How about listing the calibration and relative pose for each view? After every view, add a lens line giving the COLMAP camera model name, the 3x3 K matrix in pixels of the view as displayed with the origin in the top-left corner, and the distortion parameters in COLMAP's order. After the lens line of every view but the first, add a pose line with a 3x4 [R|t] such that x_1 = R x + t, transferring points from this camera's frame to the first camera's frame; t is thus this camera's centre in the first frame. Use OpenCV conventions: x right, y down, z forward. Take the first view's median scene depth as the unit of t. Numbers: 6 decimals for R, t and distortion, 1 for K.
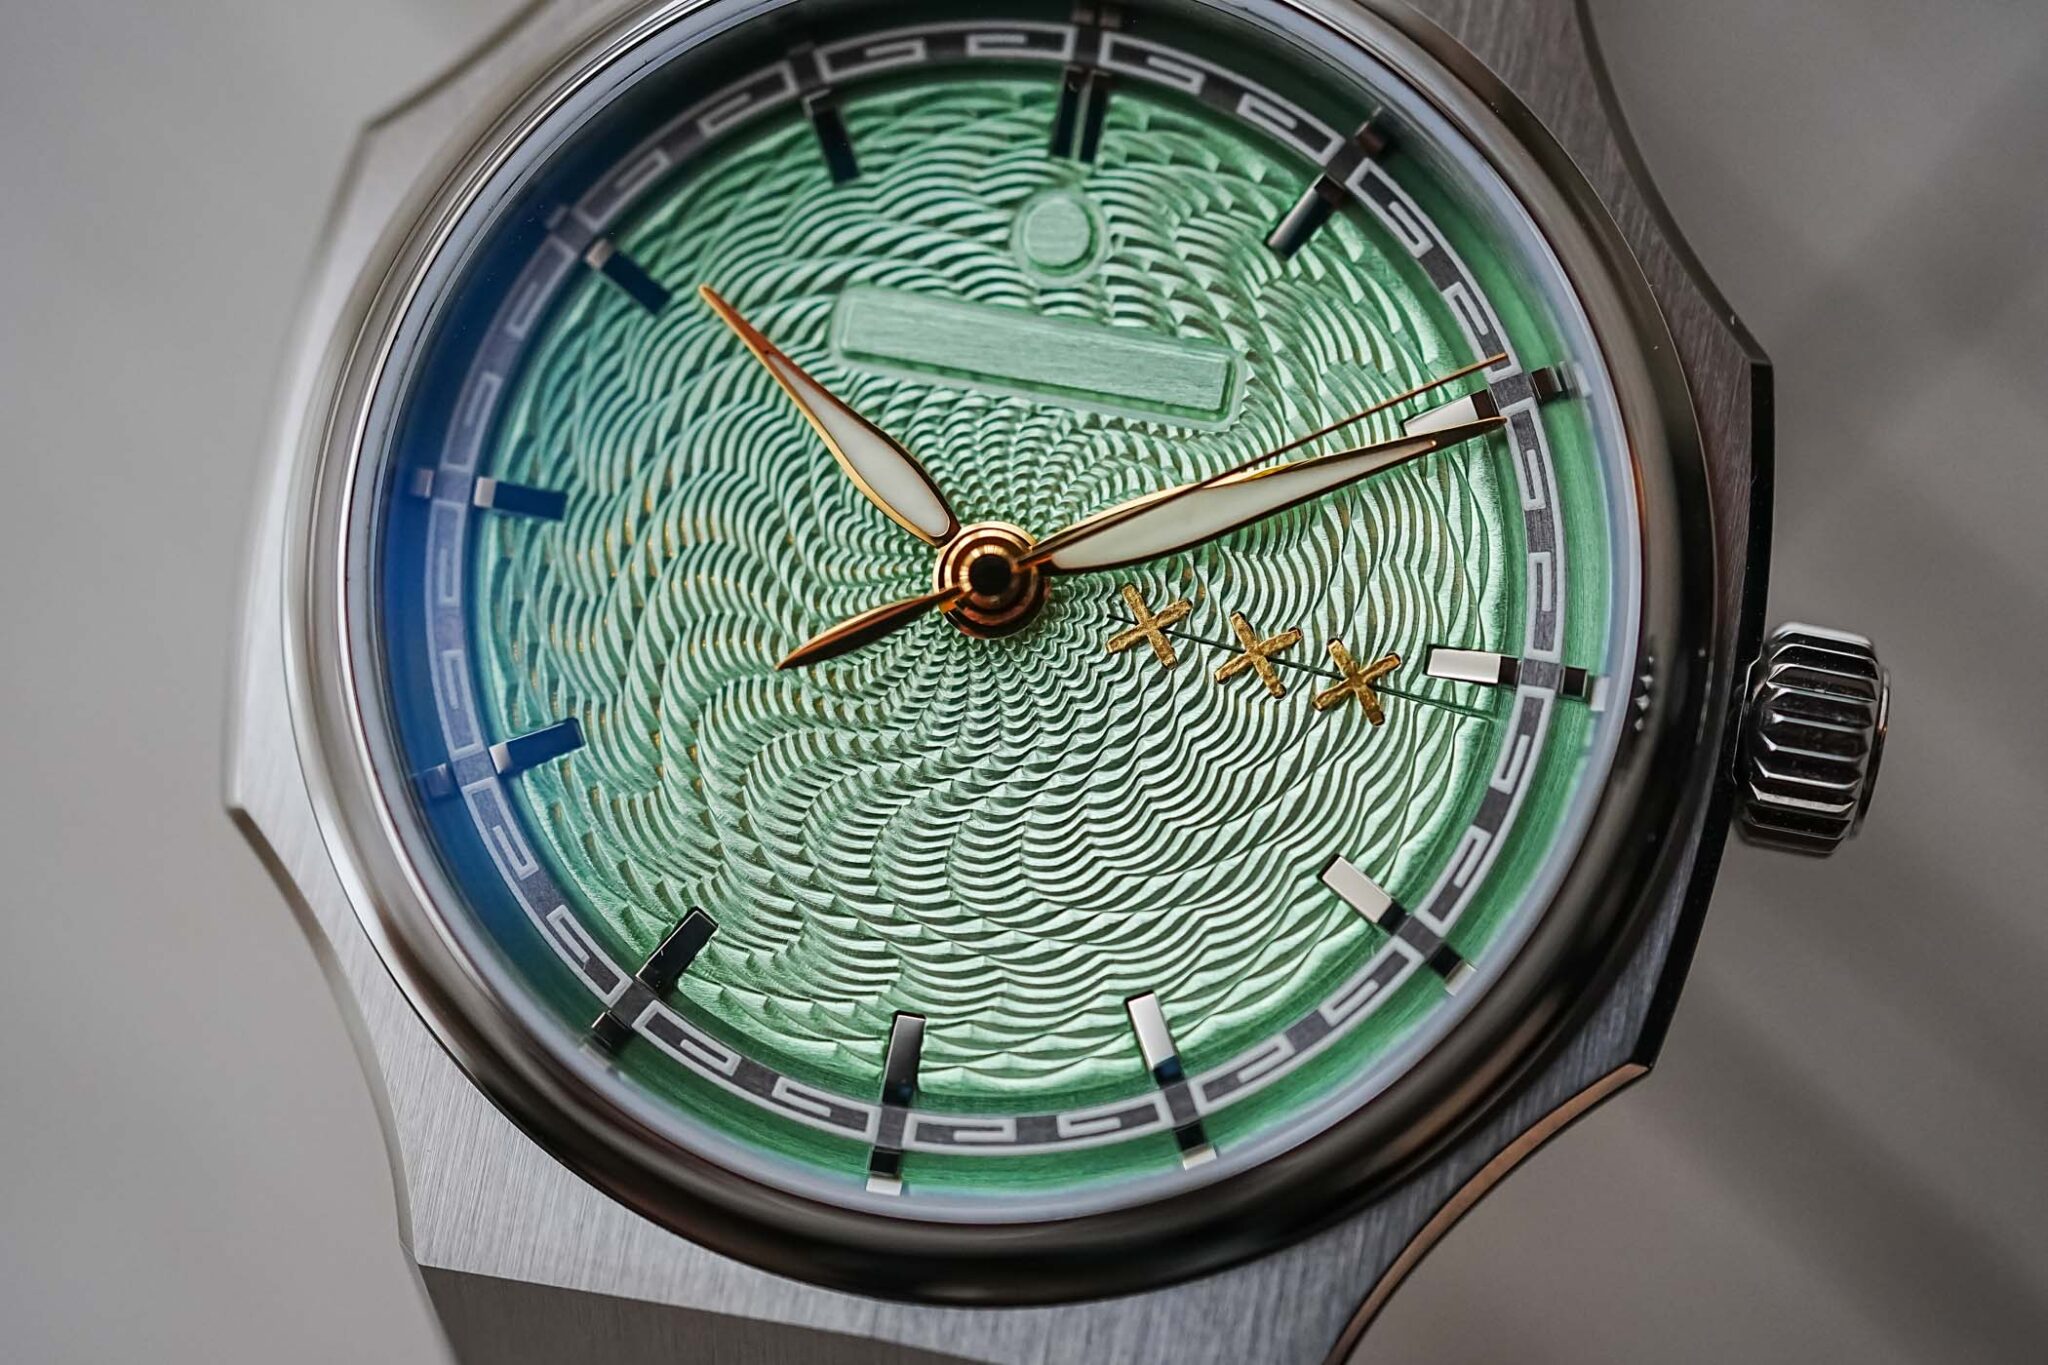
lens RADIAL K [[3072.6, 0, 1025.4], [0, 3072.6, 678.9], [0, 0, 1]] dist [0.033457, 0.000000]
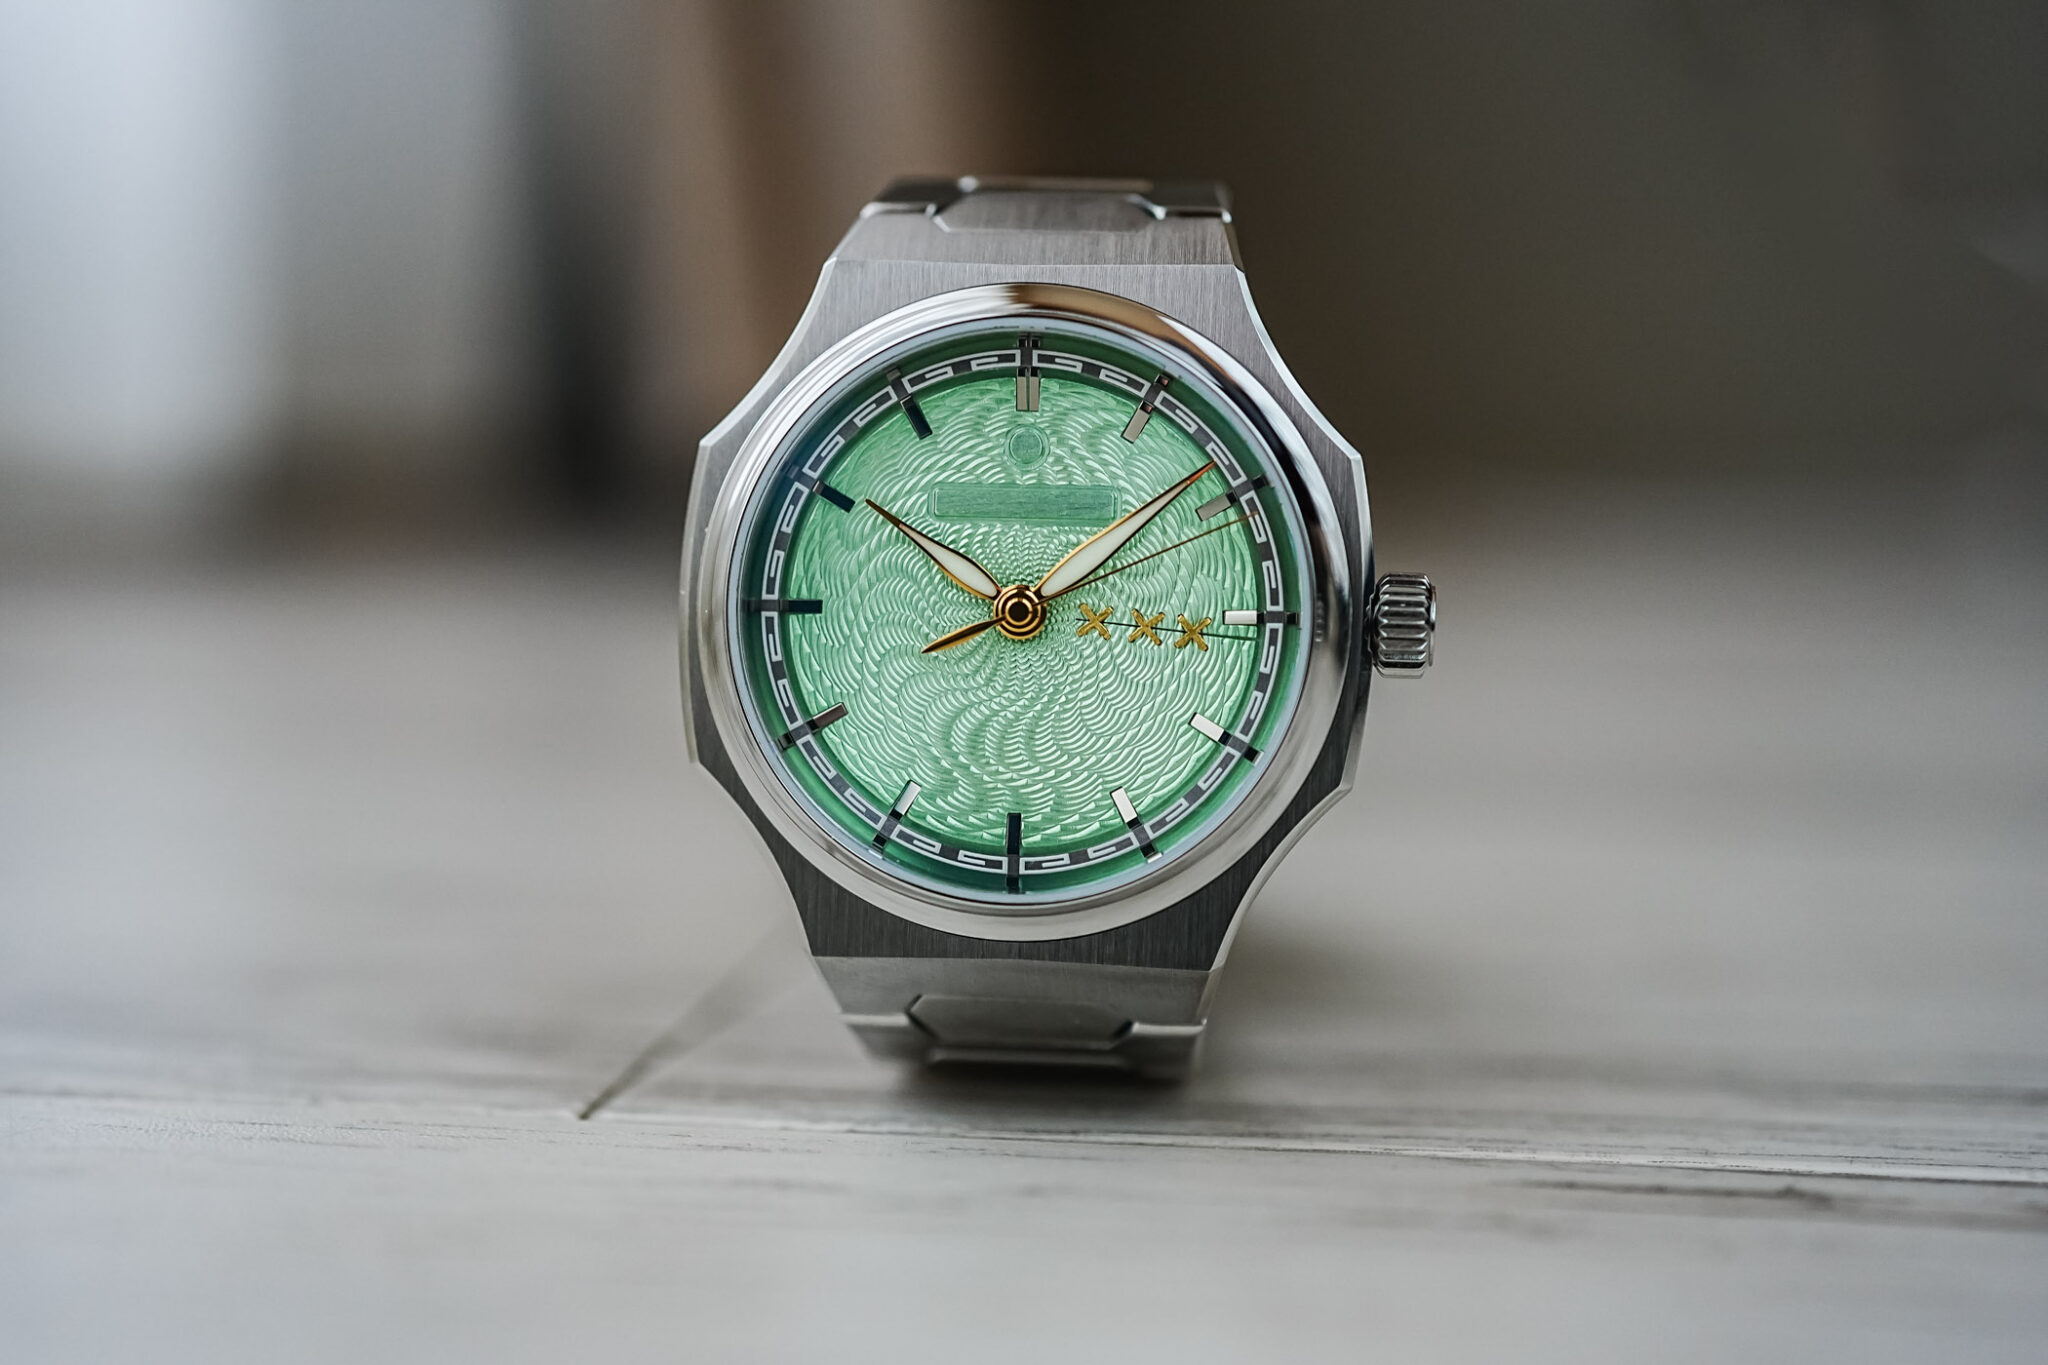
lens RADIAL K [[3072.6, 0, 1013.5], [0, 3072.6, 683.9], [0, 0, 1]] dist [0.033457, 0.000000]
pose [[0.985624, -0.150438, -0.076901, 0.144030], [0.155398, 0.985830, 0.063173, -0.120050], [0.066307, -0.074215, 0.995035, -1.167378]]
